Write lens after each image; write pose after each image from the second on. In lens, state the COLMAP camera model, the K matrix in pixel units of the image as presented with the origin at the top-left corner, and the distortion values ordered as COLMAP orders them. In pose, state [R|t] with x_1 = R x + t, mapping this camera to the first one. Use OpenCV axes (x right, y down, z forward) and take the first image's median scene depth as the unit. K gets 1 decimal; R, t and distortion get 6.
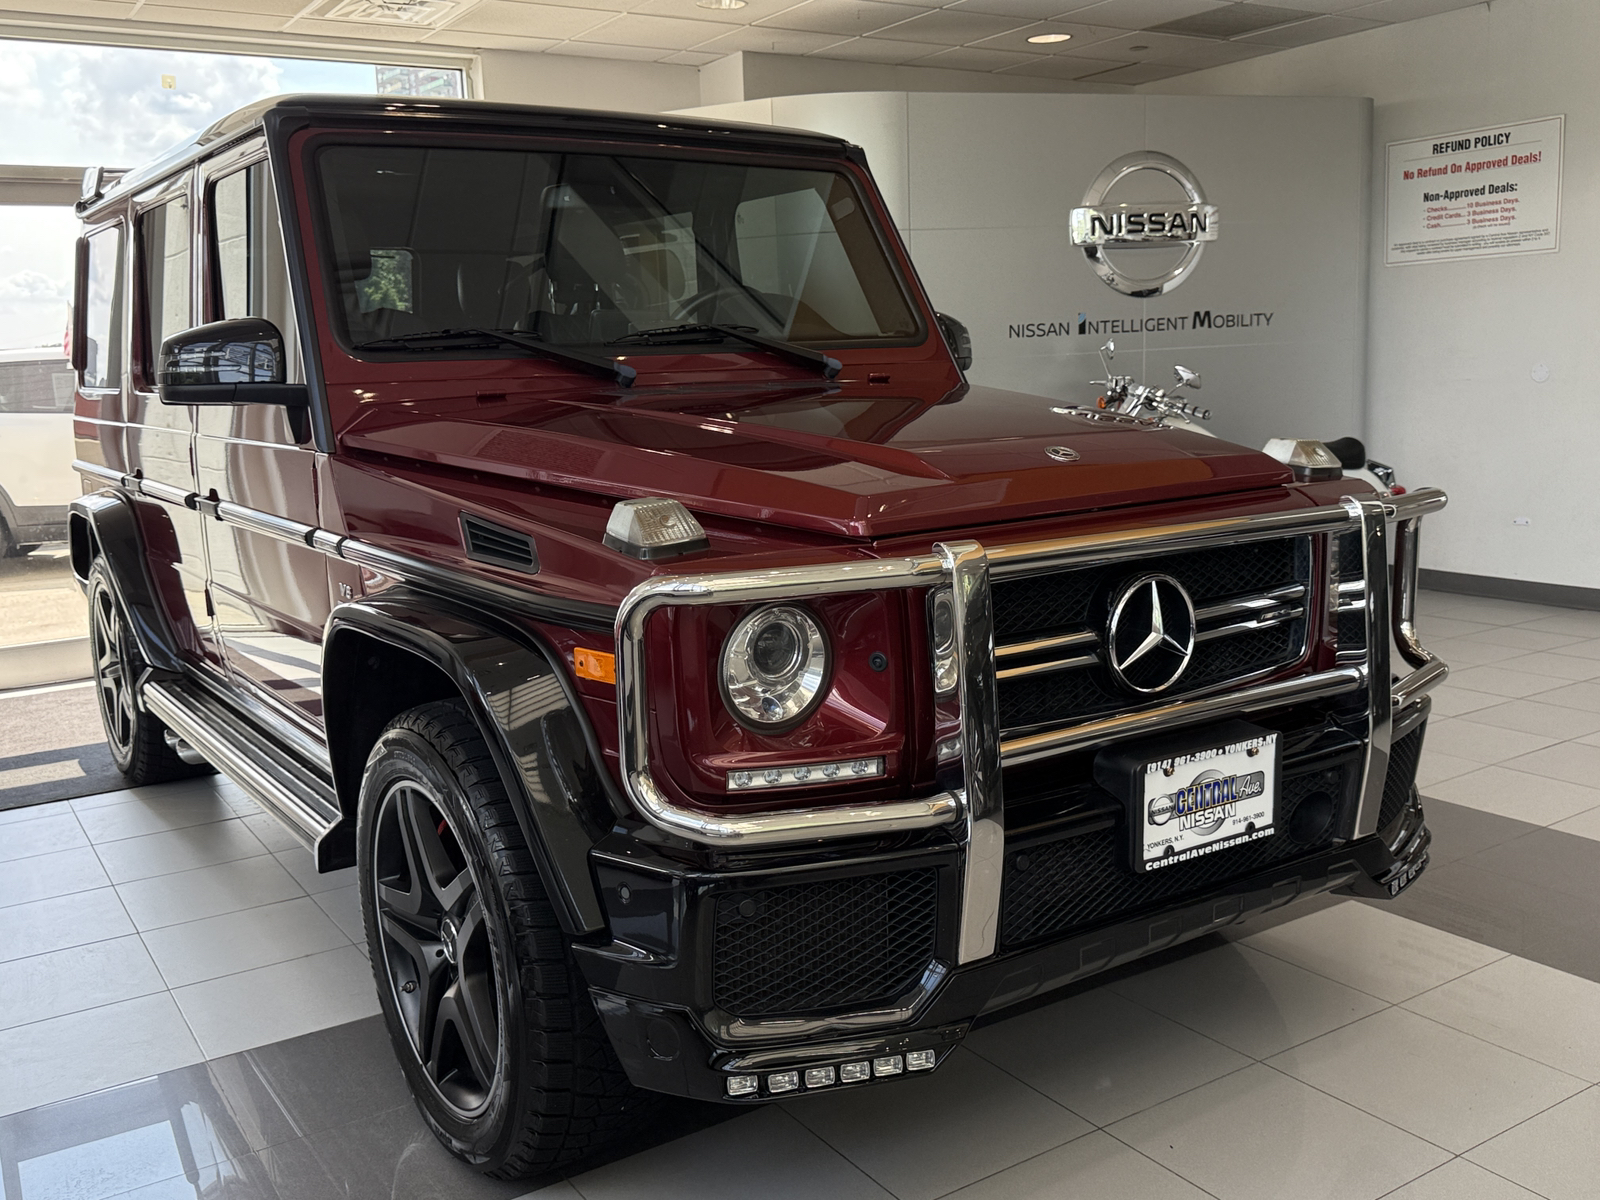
lens RADIAL K [[1528.5, 0, 792.1], [0, 1528.5, 602.2], [0, 0, 1]] dist [-0.018301, 0.000000]
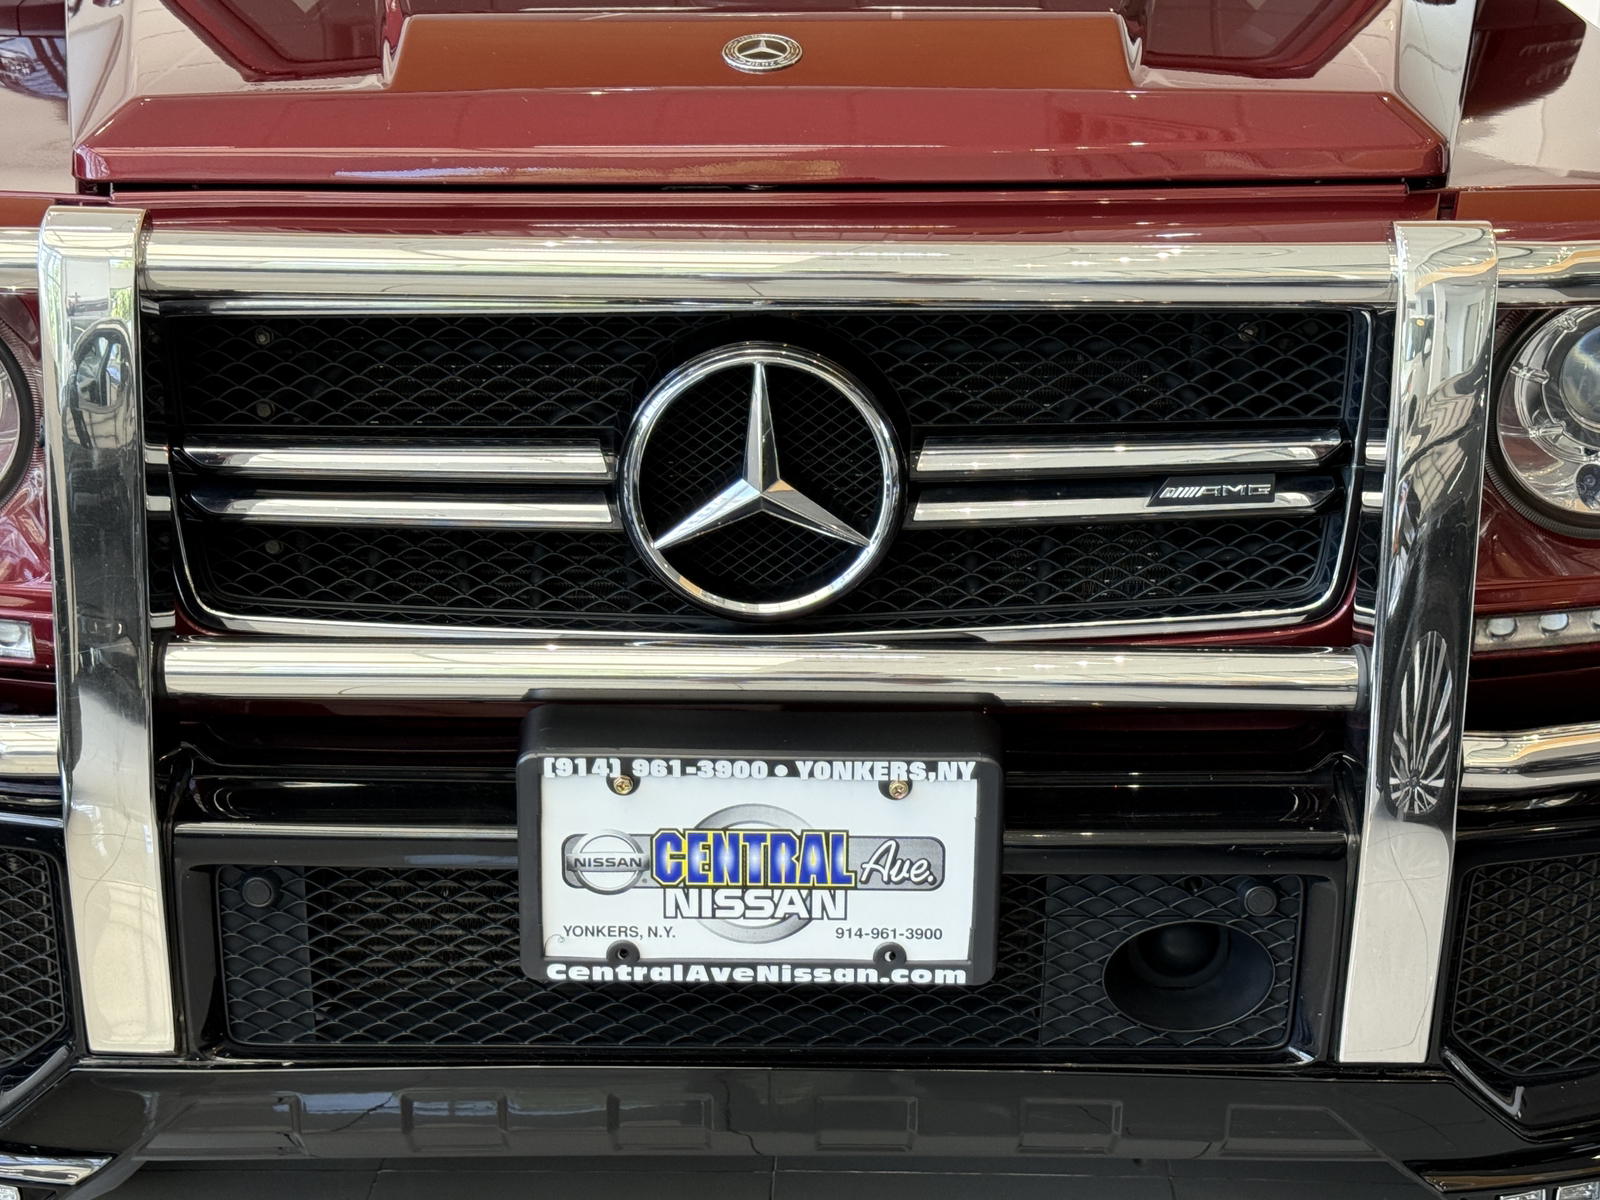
lens RADIAL K [[2283.9, 0, 795.9], [0, 2283.9, 596.8], [0, 0, 1]] dist [0.027265, 0.000000]
pose [[0.824130, 0.191842, -0.532922, 0.617259], [-0.114159, 0.977844, 0.175466, -0.066020], [0.554776, -0.083769, 0.827772, 0.456388]]
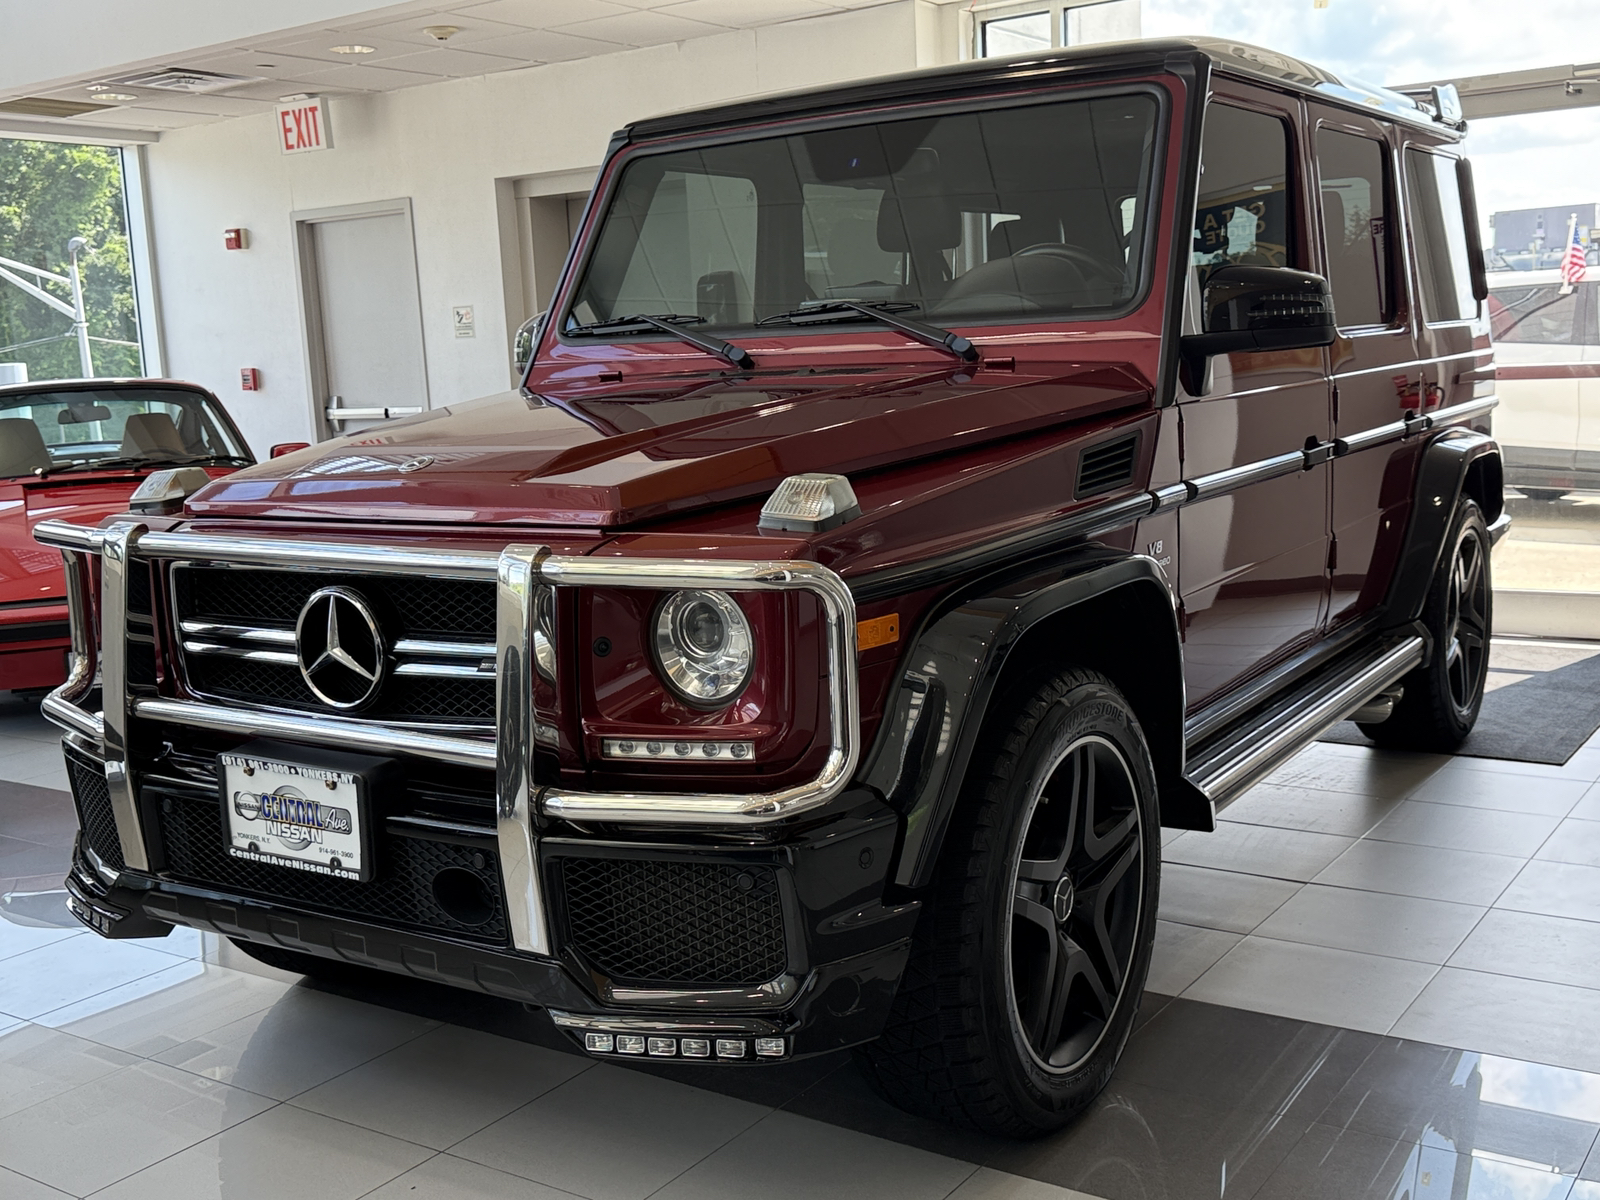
lens RADIAL K [[1412.4, 0, 801.2], [0, 1412.4, 602.6], [0, 0, 1]] dist [0.042122, 0.001060]
pose [[0.442473, 0.147278, -0.884606, 1.225945], [-0.120701, 0.987227, 0.103990, -0.147914], [0.888622, 0.060761, 0.454598, 0.854387]]
